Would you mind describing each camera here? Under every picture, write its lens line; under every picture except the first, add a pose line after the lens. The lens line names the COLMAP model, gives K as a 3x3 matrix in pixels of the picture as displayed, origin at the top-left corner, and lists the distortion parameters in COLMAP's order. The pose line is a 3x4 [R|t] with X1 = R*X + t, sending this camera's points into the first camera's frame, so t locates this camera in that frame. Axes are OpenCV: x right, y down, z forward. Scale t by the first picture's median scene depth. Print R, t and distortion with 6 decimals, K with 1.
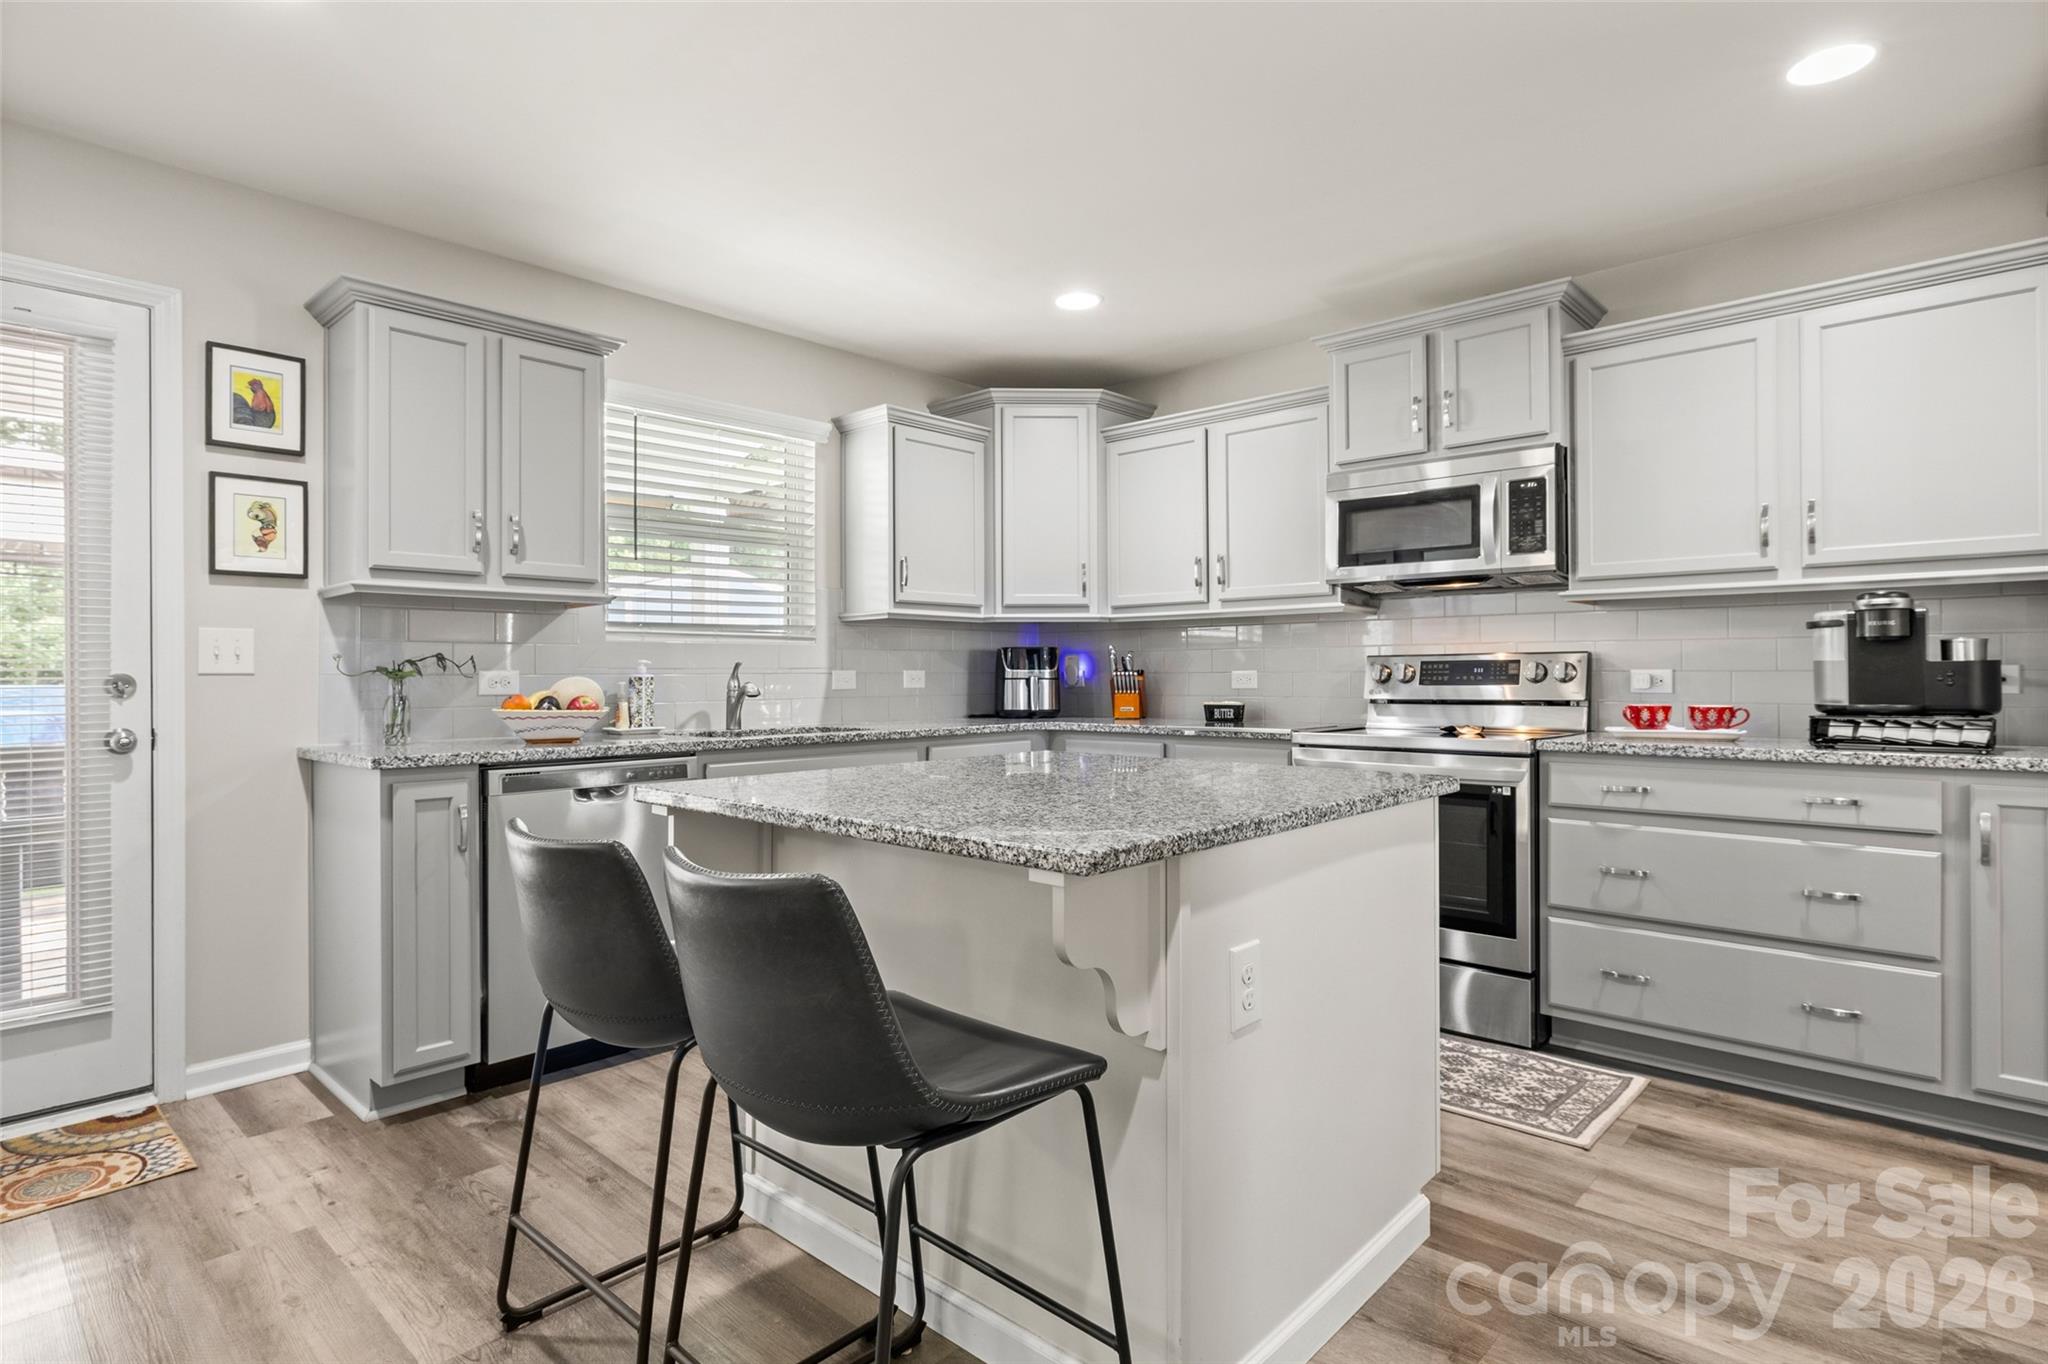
lens RADIAL K [[1048.1, 0, 1028.5], [0, 1048.1, 672.4], [0, 0, 1]] dist [-0.007096, -0.000918]
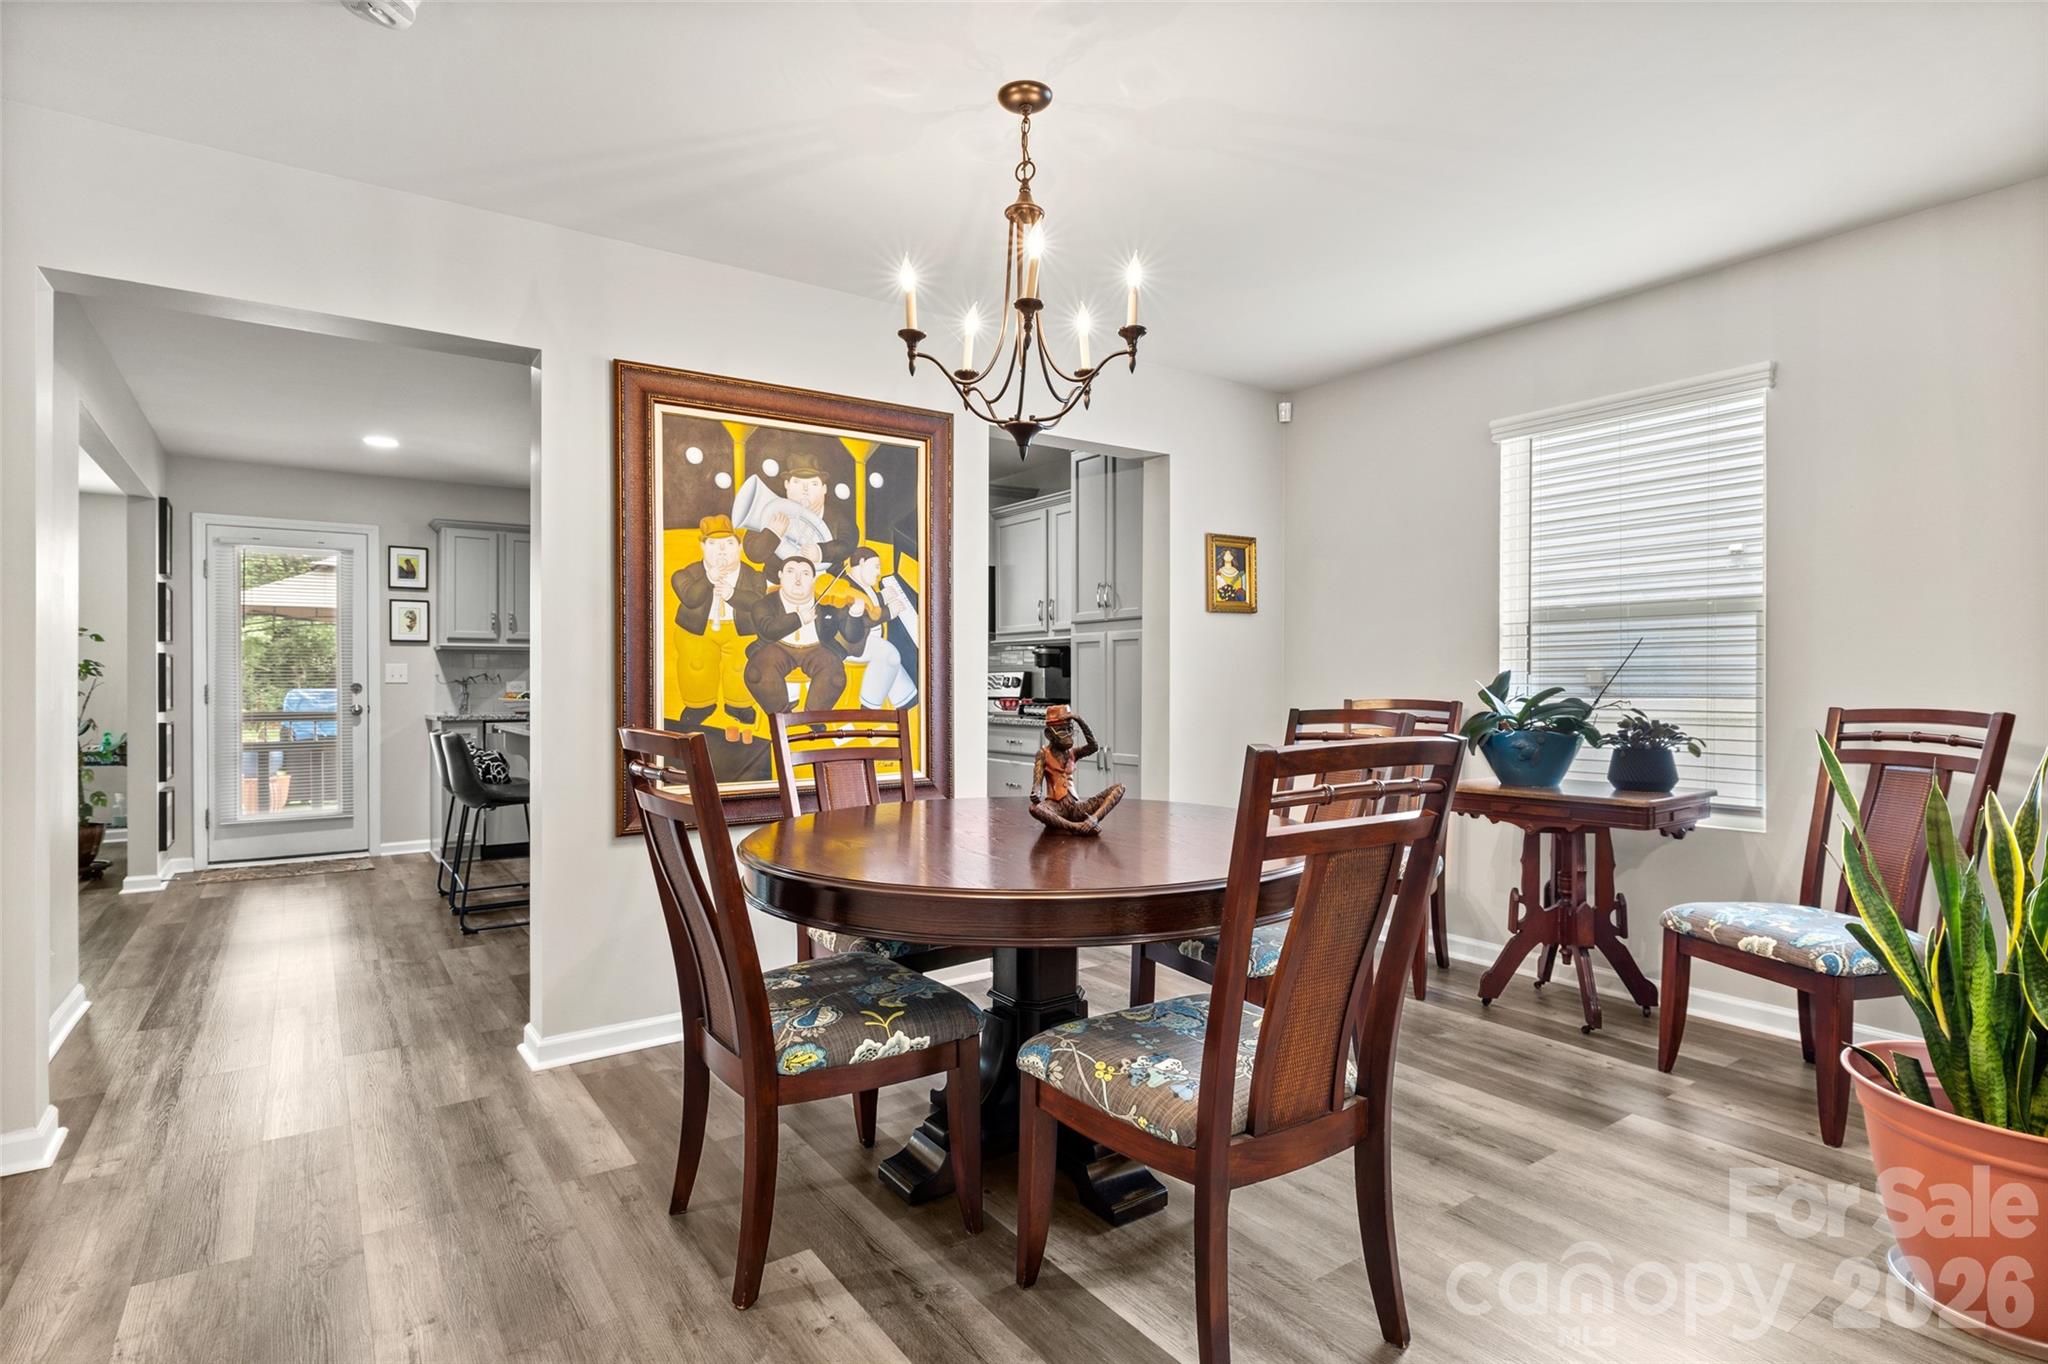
lens RADIAL K [[1048.1, 0, 1015.8], [0, 1048.1, 686.3], [0, 0, 1]] dist [-0.007096, -0.000918]
pose [[0.974459, 0.000353, -0.224565, 0.997329], [0.000684, 0.999989, 0.004541, -0.001111], [0.224564, -0.004578, 0.974448, -0.880768]]
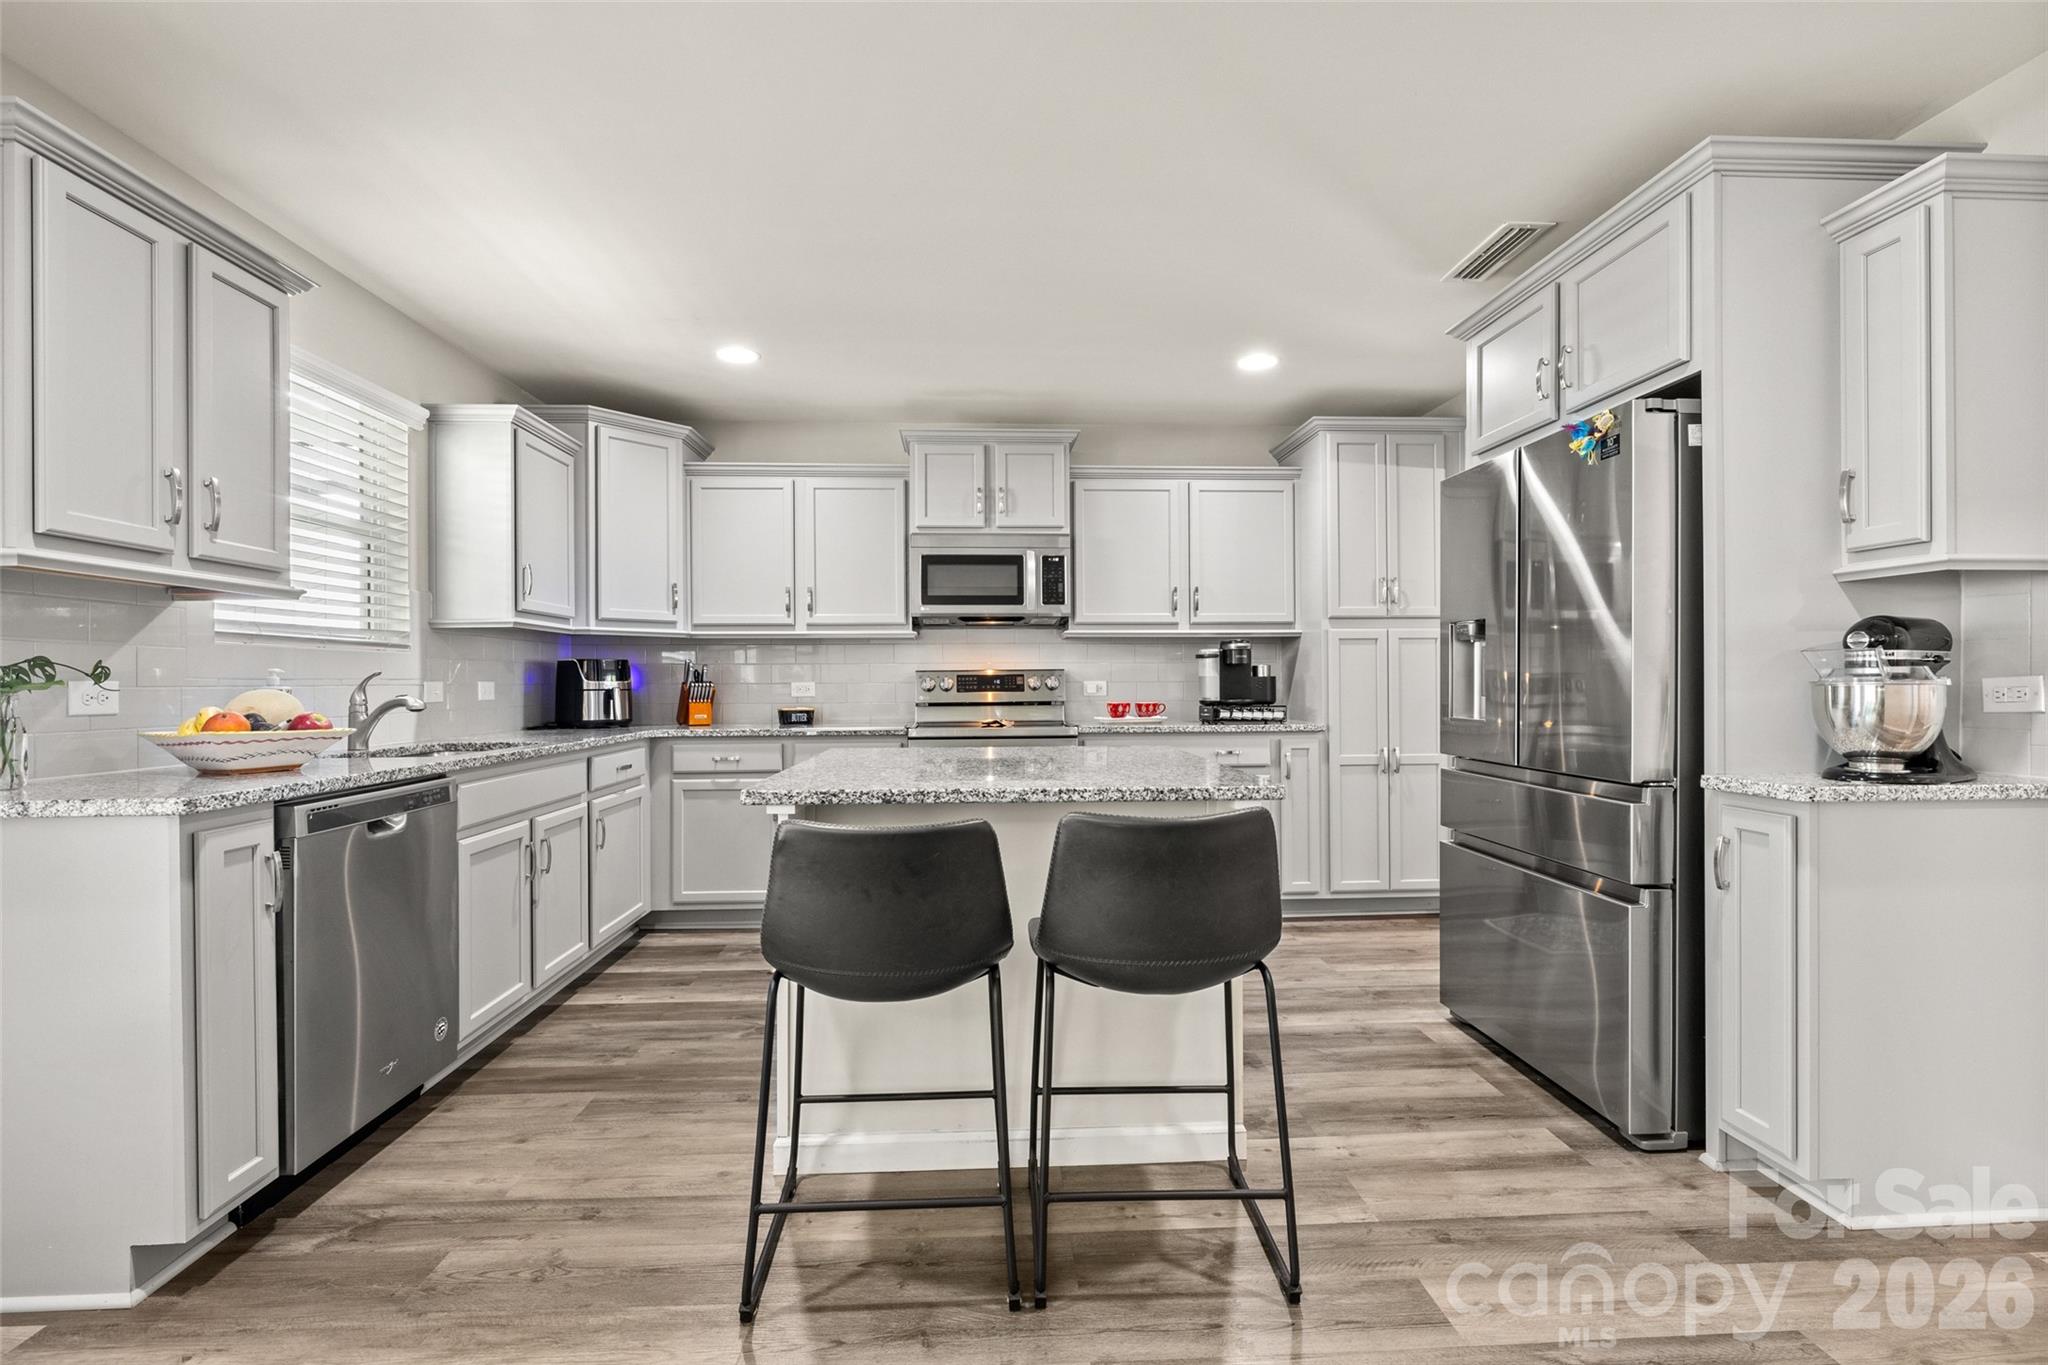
lens RADIAL K [[926.4, 0, 1022.7], [0, 926.4, 684.5], [0, 0, 1]] dist [-0.000870, -0.000636]
pose [[0.701678, -0.001970, 0.712492, -0.525262], [0.001482, 0.999998, 0.001305, 0.000470], [-0.712493, 0.000140, 0.701679, 0.089871]]
